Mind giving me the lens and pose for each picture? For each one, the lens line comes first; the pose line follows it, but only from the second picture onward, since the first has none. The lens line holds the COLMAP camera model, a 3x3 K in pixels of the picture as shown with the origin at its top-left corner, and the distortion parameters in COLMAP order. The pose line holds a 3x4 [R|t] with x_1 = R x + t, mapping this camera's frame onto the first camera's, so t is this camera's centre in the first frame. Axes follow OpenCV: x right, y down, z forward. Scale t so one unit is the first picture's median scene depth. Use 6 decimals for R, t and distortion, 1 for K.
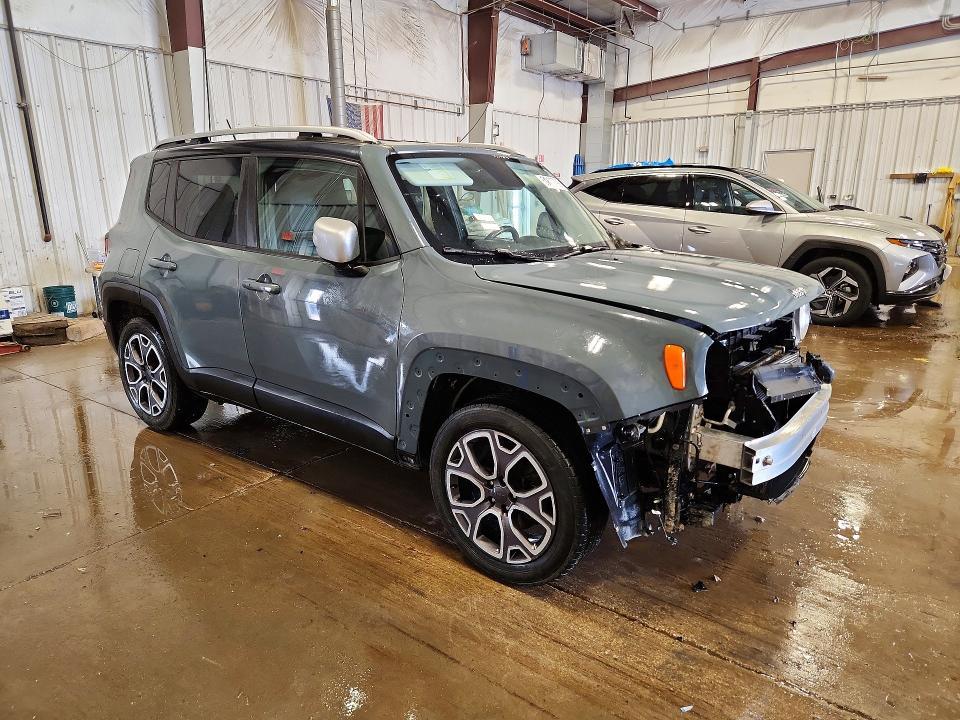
lens RADIAL K [[639.9, 0, 474.6], [0, 639.9, 369.7], [0, 0, 1]] dist [0.005563, -0.008669]
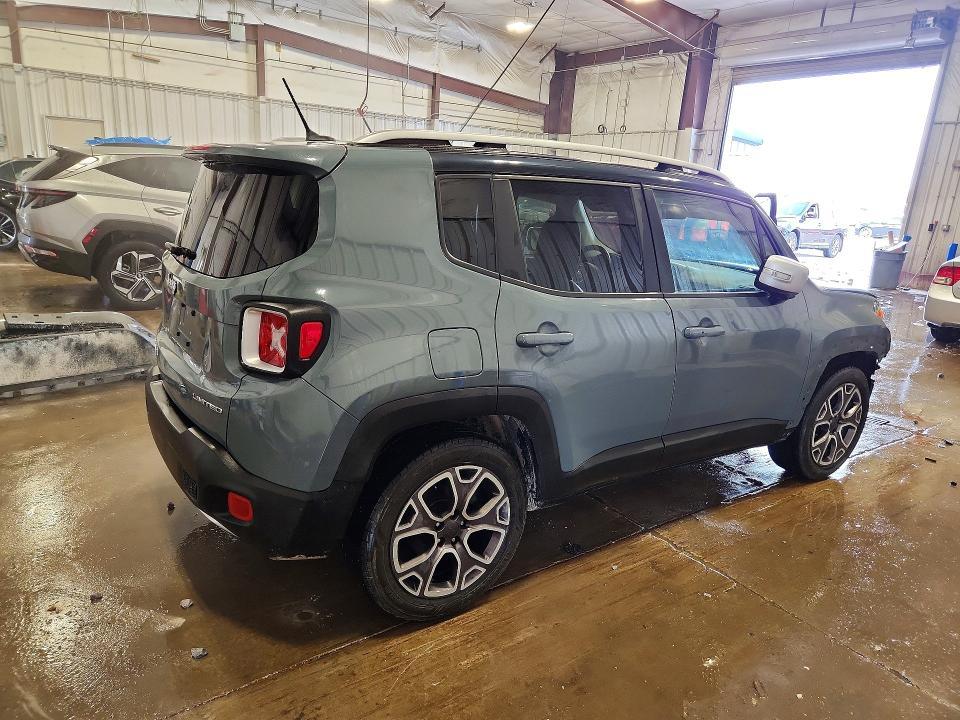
lens RADIAL K [[639.9, 0, 474.6], [0, 639.9, 369.7], [0, 0, 1]] dist [0.005563, -0.008669]
pose [[0.323007, -0.234524, 0.916878, -0.765052], [0.176492, 0.966741, 0.185102, -0.207959], [-0.929794, 0.102032, 0.353656, 0.586252]]
